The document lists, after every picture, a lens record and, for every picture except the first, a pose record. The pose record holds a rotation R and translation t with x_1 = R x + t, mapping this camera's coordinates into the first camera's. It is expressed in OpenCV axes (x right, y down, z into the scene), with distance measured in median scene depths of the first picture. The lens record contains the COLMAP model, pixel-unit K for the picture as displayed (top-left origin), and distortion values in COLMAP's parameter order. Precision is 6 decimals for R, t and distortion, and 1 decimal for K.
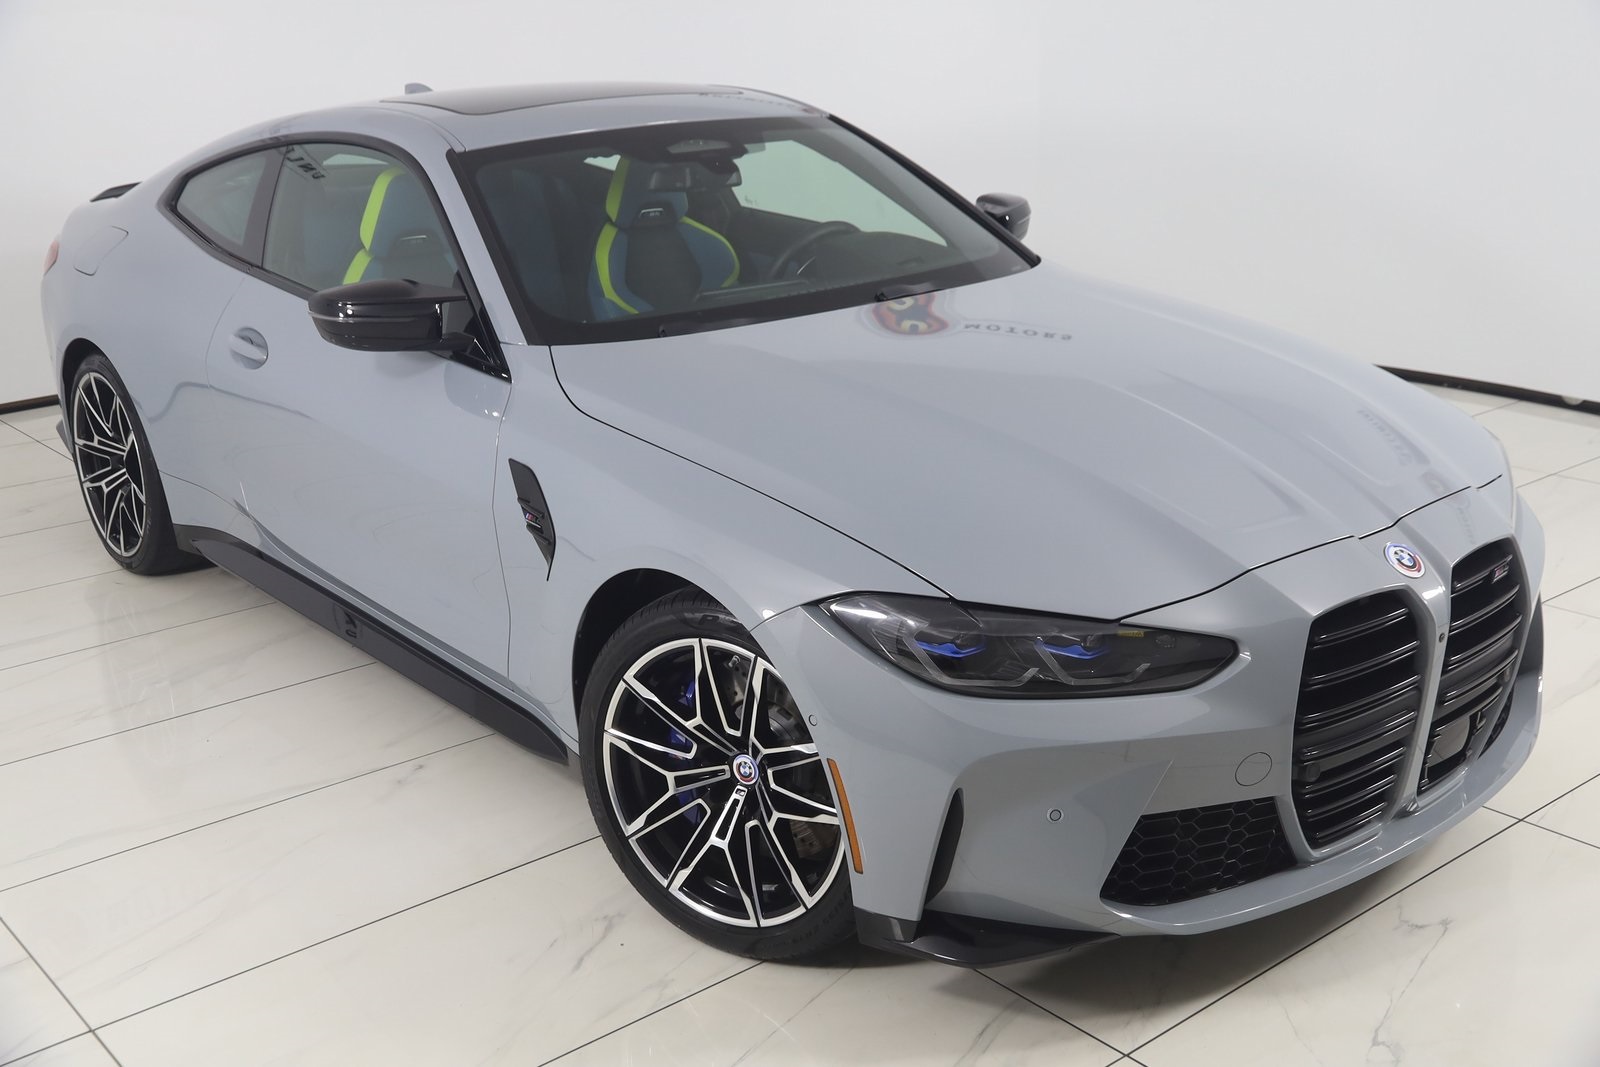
lens RADIAL K [[1637.8, 0, 800.0], [0, 1637.8, 533.5], [0, 0, 1]] dist [0.018096, 0.008378]
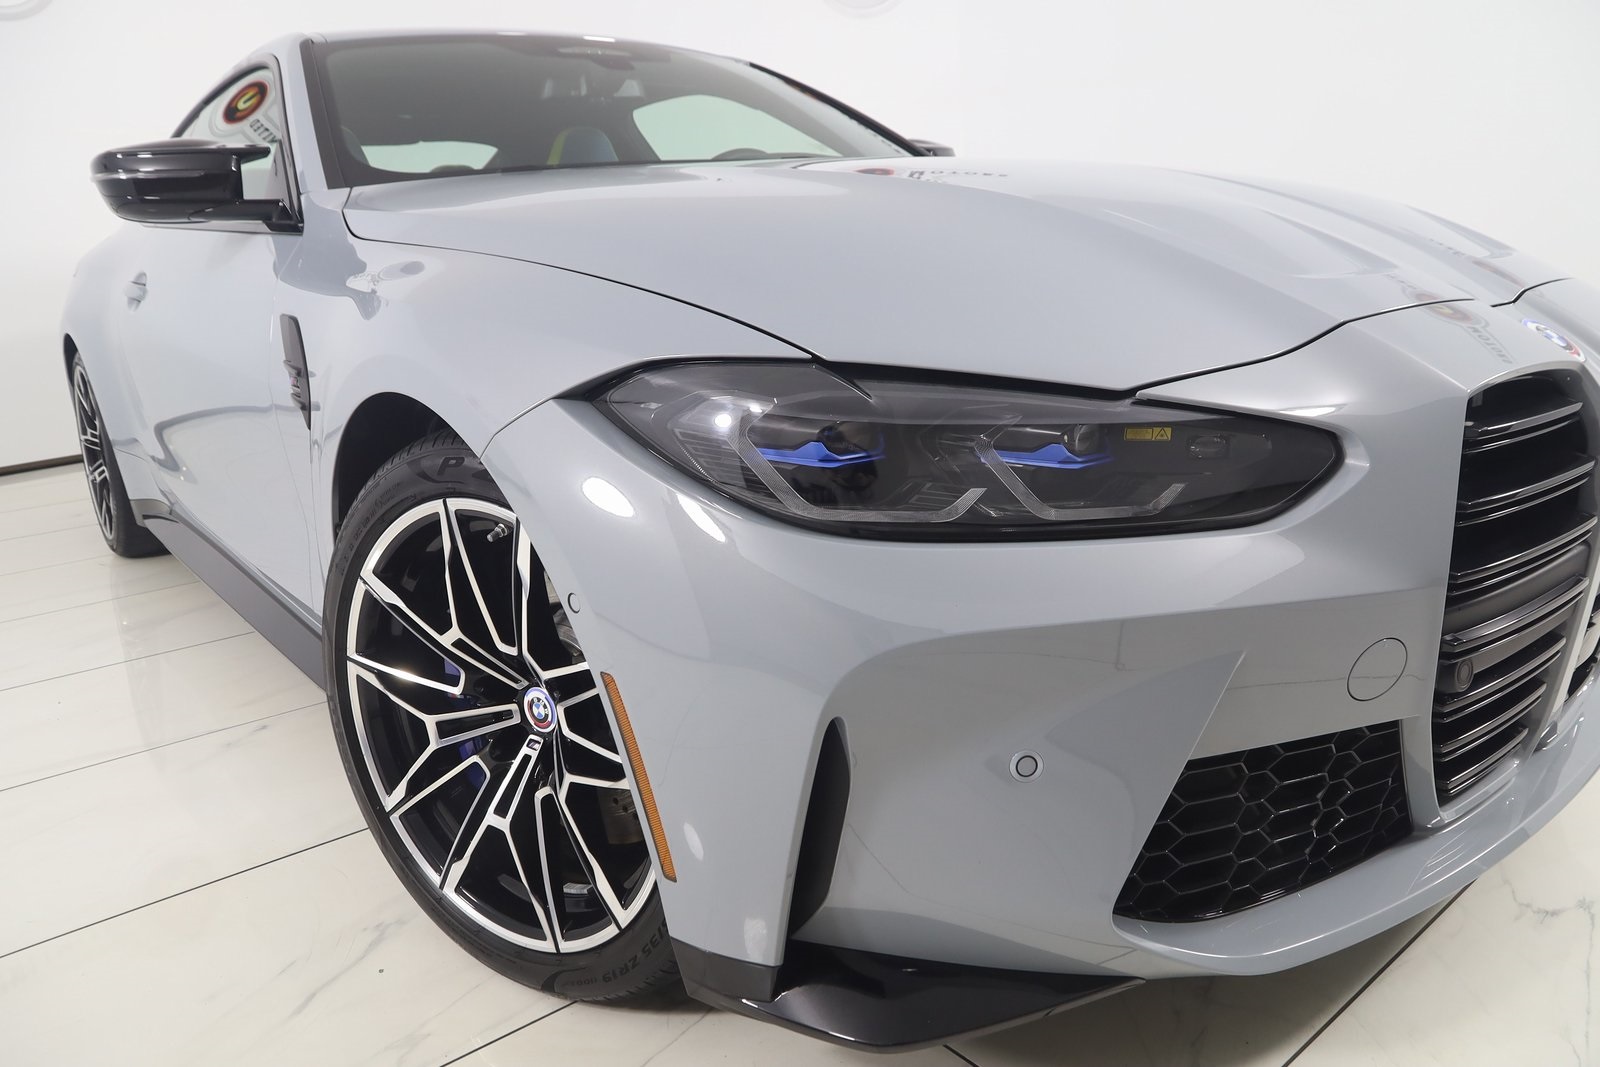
lens RADIAL K [[1092.0, 0, 800.0], [0, 1092.0, 533.5], [0, 0, 1]] dist [-0.092254, 0.049600]
pose [[0.999579, -0.026060, -0.012770, 0.082203], [0.025373, 0.998361, -0.051304, 0.103703], [0.014086, 0.050959, 0.998601, 0.593530]]
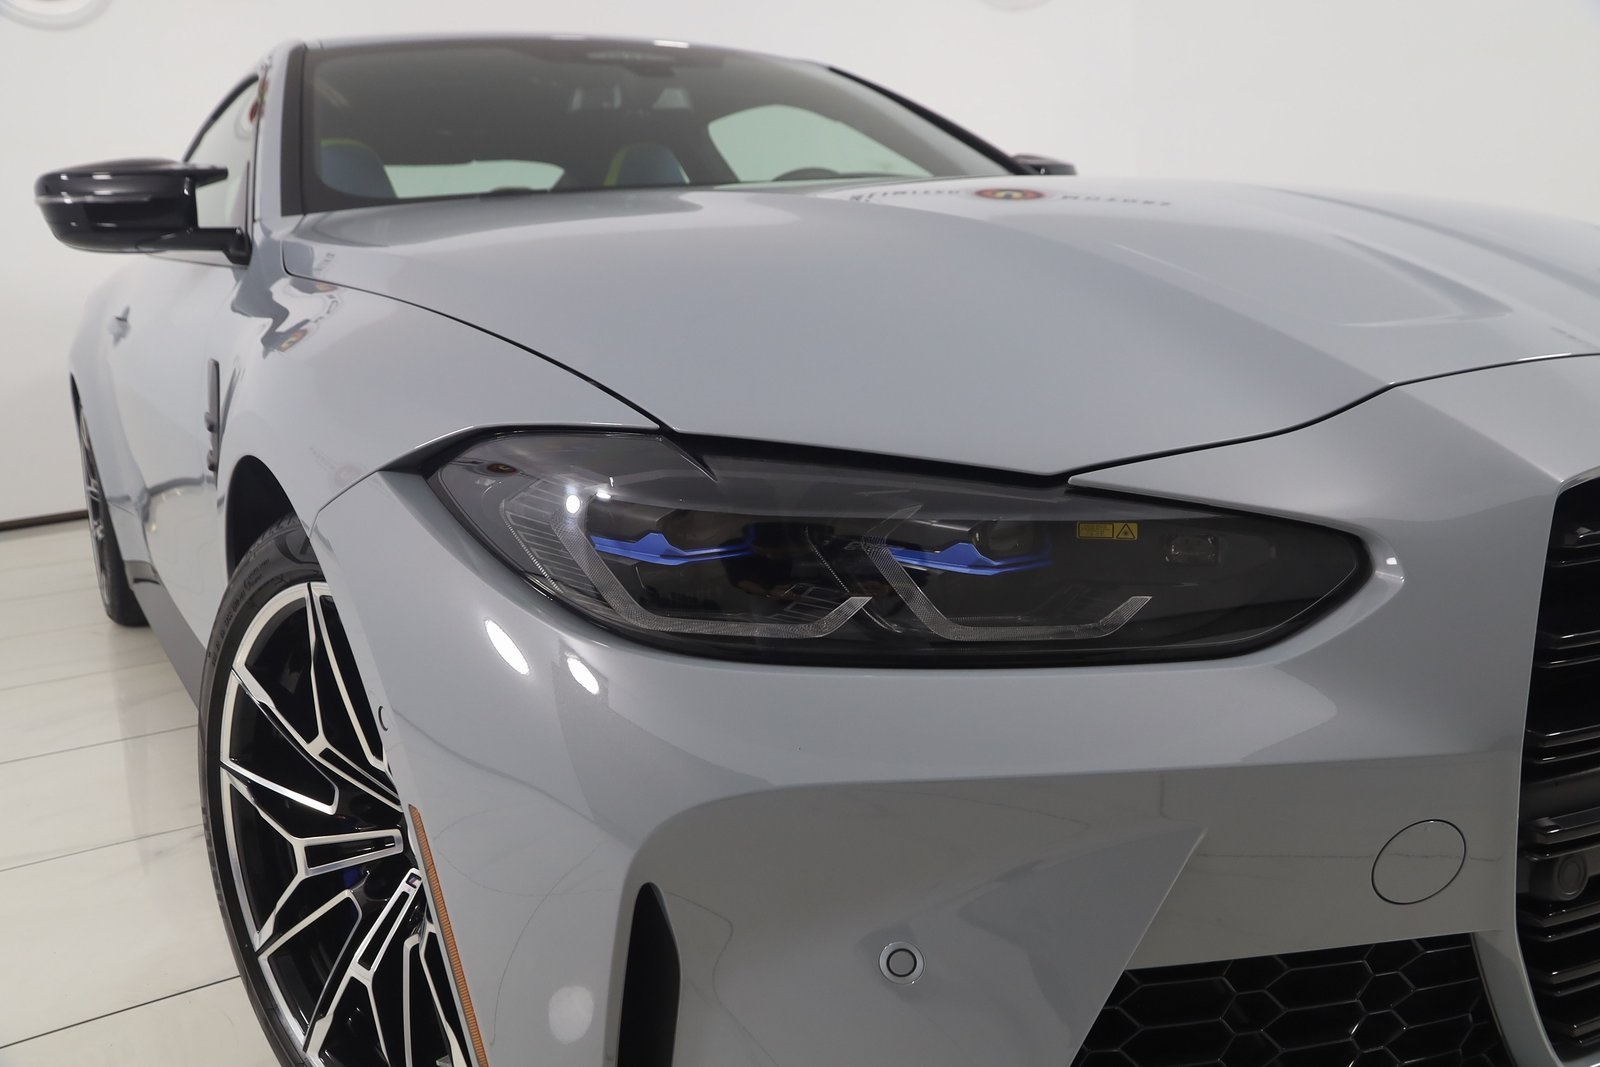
lens RADIAL K [[1295.9, 0, 800.0], [0, 1295.9, 533.5], [0, 0, 1]] dist [-0.070539, 0.102071]
pose [[0.989439, -0.000497, -0.144947, 0.160615], [-0.016511, 0.993098, -0.116119, 0.095650], [0.144005, 0.117286, 0.982602, 0.616666]]
